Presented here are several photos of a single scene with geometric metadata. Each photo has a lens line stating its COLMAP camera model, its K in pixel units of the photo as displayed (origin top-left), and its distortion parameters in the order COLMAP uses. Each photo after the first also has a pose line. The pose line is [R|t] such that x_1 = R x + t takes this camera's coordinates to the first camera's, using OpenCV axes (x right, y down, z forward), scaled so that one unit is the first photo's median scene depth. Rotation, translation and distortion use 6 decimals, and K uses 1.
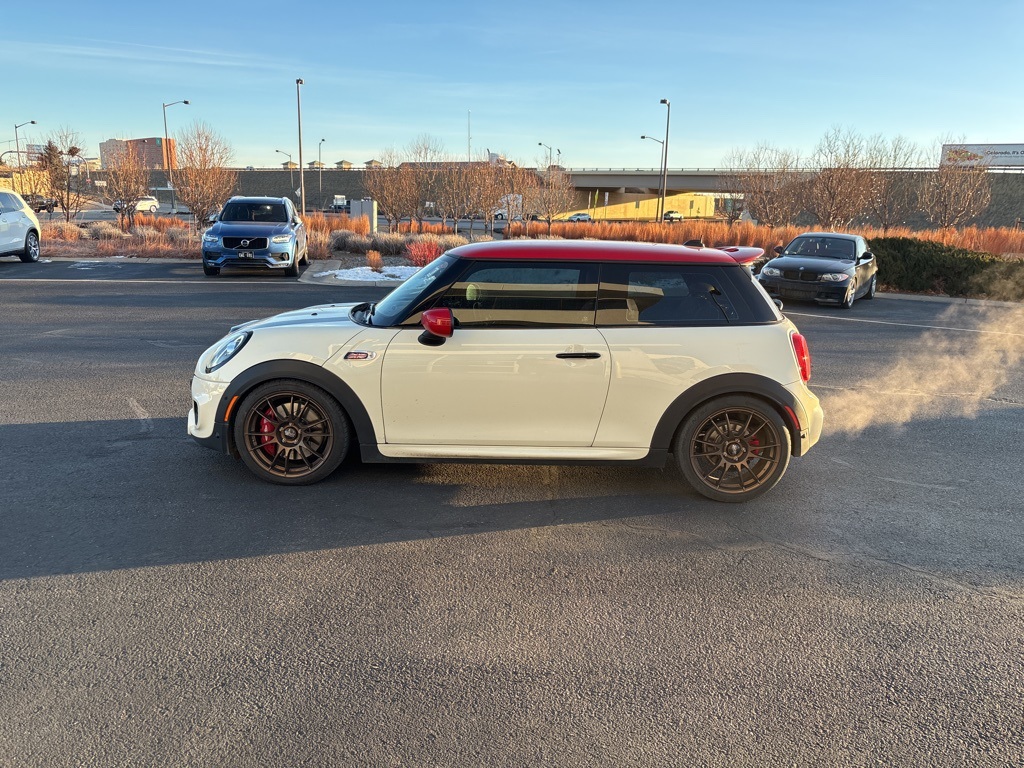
lens RADIAL K [[787.1, 0, 505.8], [0, 787.1, 386.2], [0, 0, 1]] dist [0.048359, -0.056934]
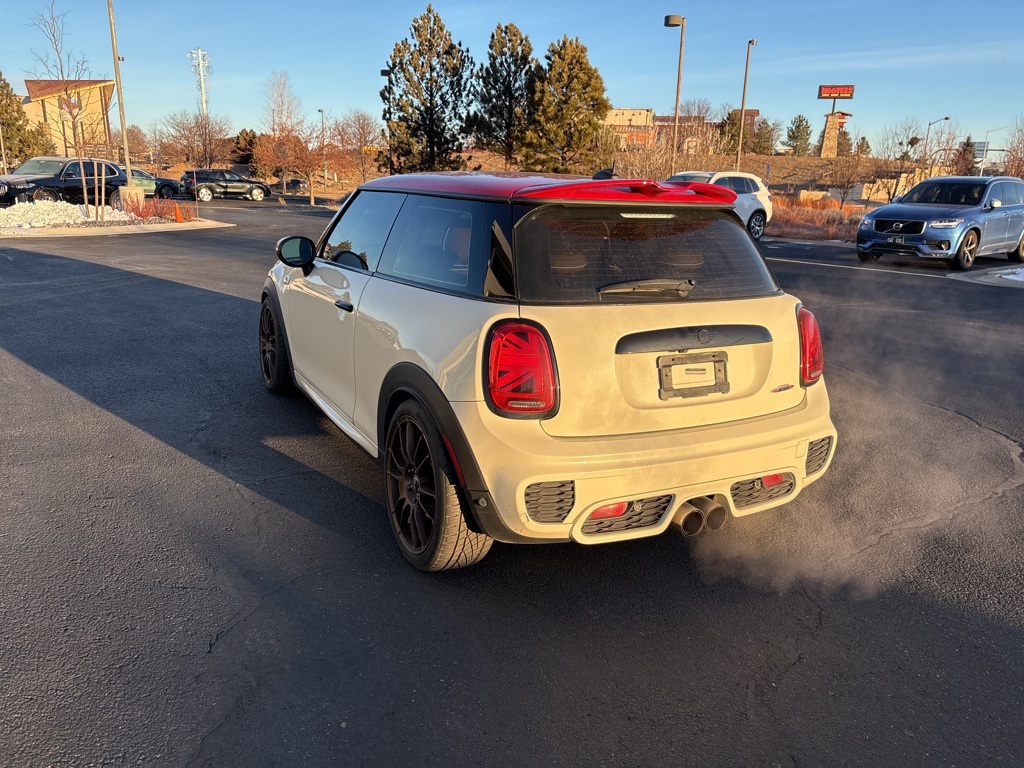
lens RADIAL K [[787.1, 0, 505.8], [0, 787.1, 386.2], [0, 0, 1]] dist [0.048359, -0.056934]
pose [[0.483864, 0.210927, -0.849344, 0.238109], [-0.212501, 0.969792, 0.119780, -0.023610], [0.848952, 0.122529, 0.514069, 0.206279]]
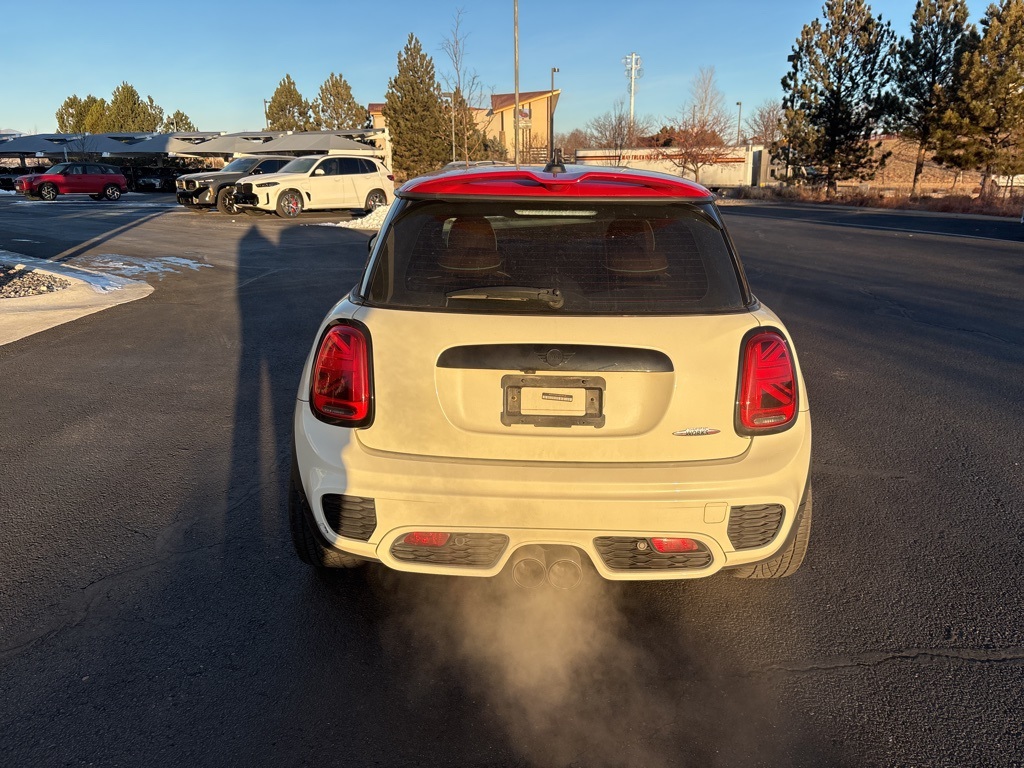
lens RADIAL K [[787.1, 0, 505.8], [0, 787.1, 386.2], [0, 0, 1]] dist [0.048359, -0.056934]
pose [[-0.015583, 0.242600, -0.970001, 0.251520], [-0.226749, 0.943987, 0.239736, -0.049628], [0.973829, 0.223682, 0.040299, 0.314867]]
